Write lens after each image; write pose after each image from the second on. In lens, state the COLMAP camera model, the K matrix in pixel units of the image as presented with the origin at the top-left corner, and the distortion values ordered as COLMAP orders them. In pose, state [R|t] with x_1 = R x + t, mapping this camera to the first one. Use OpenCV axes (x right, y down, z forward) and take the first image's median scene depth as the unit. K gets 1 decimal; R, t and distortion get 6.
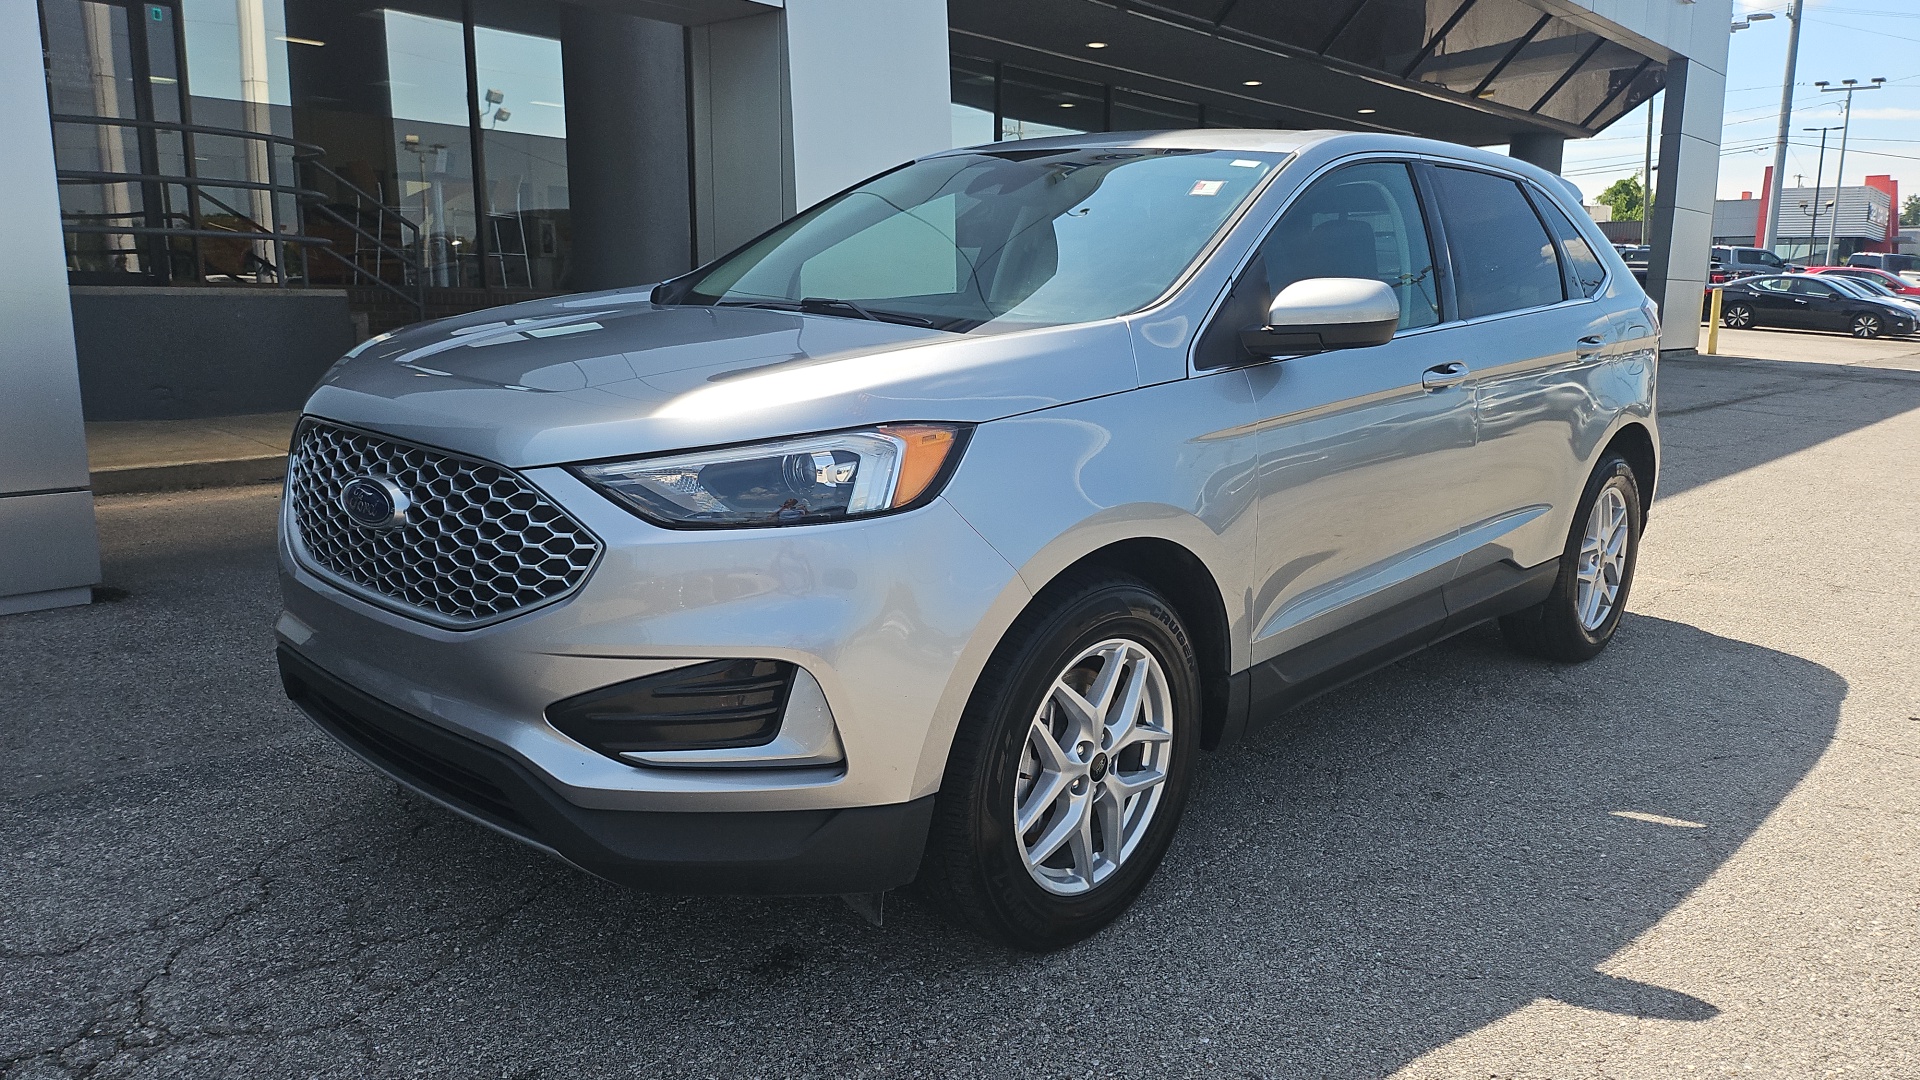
lens RADIAL K [[1355.5, 0, 960.0], [0, 1355.5, 540.0], [0, 0, 1]] dist [-0.003095, -0.009190]
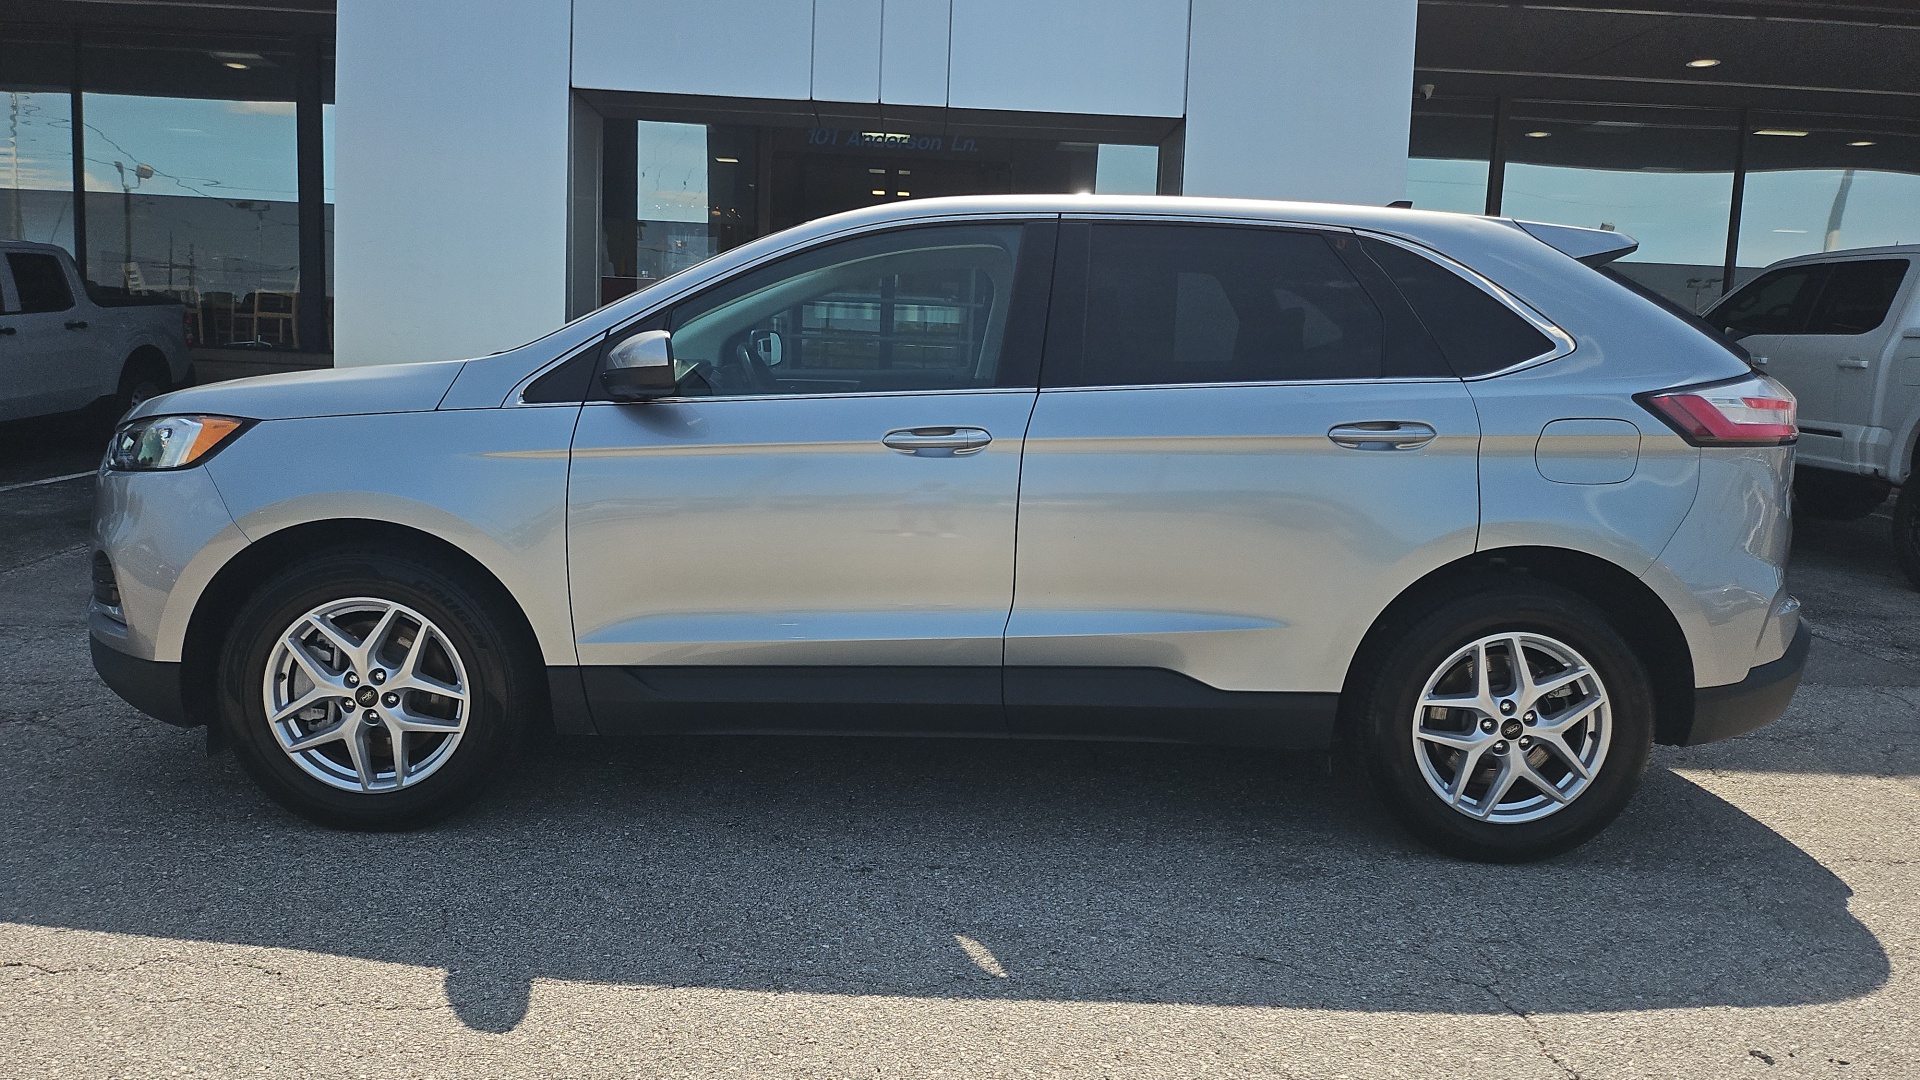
lens RADIAL K [[1367.1, 0, 952.5], [0, 1367.1, 544.6], [0, 0, 1]] dist [0.081554, -0.097797]
pose [[0.696480, 0.102597, -0.710204, 1.204030], [-0.159829, 0.987043, -0.014150, -0.039200], [0.699550, 0.123367, 0.703854, 0.374122]]
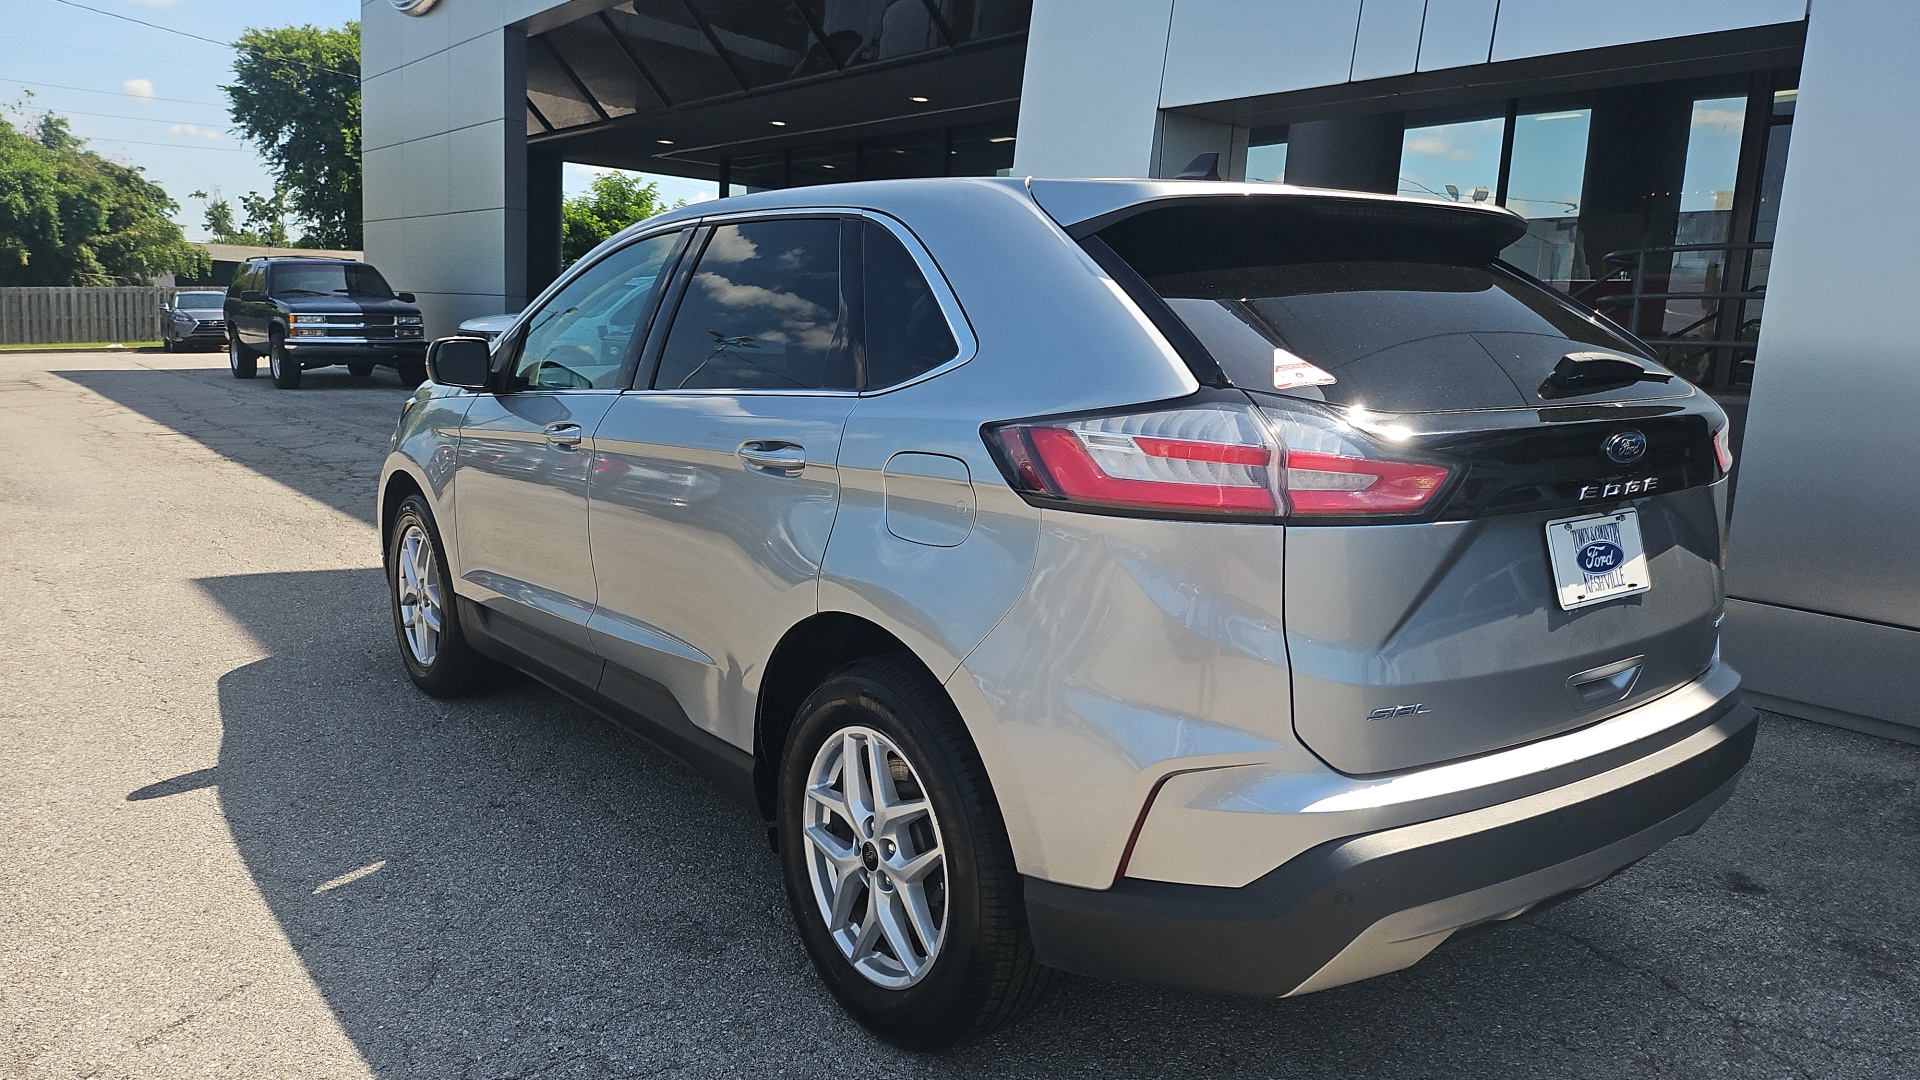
lens RADIAL K [[1367.7, 0, 979.4], [0, 1367.7, 546.7], [0, 0, 1]] dist [0.077473, -0.084484]
pose [[-0.169741, 0.139295, -0.975595, 1.530224], [-0.216905, 0.960404, 0.174864, -0.332483], [0.961322, 0.241293, -0.132806, 1.666423]]
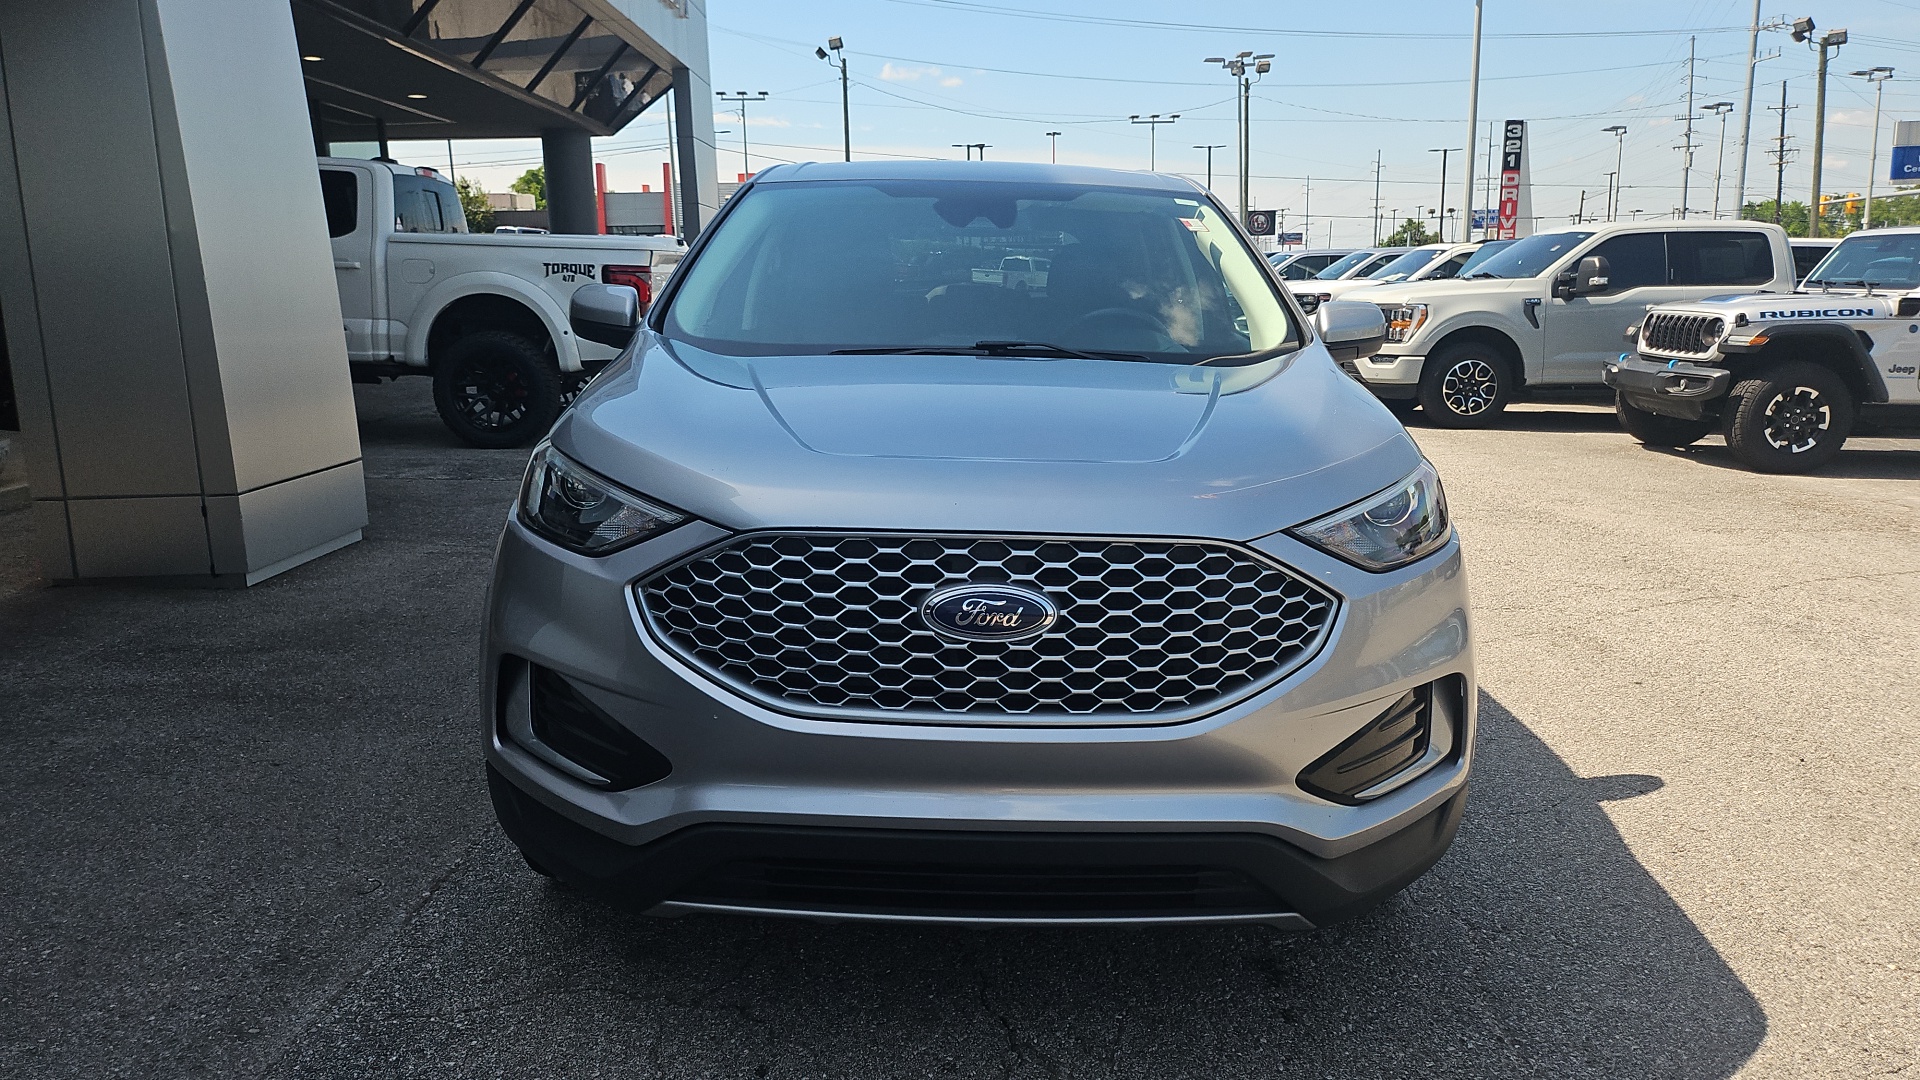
lens RADIAL K [[1334.8, 0, 955.3], [0, 1334.8, 565.8], [0, 0, 1]] dist [0.036425, 0.000879]
pose [[0.735940, -0.163030, 0.657125, -0.793769], [0.143617, 0.986079, 0.083800, -0.103744], [-0.661639, 0.032703, 0.749109, 0.302148]]
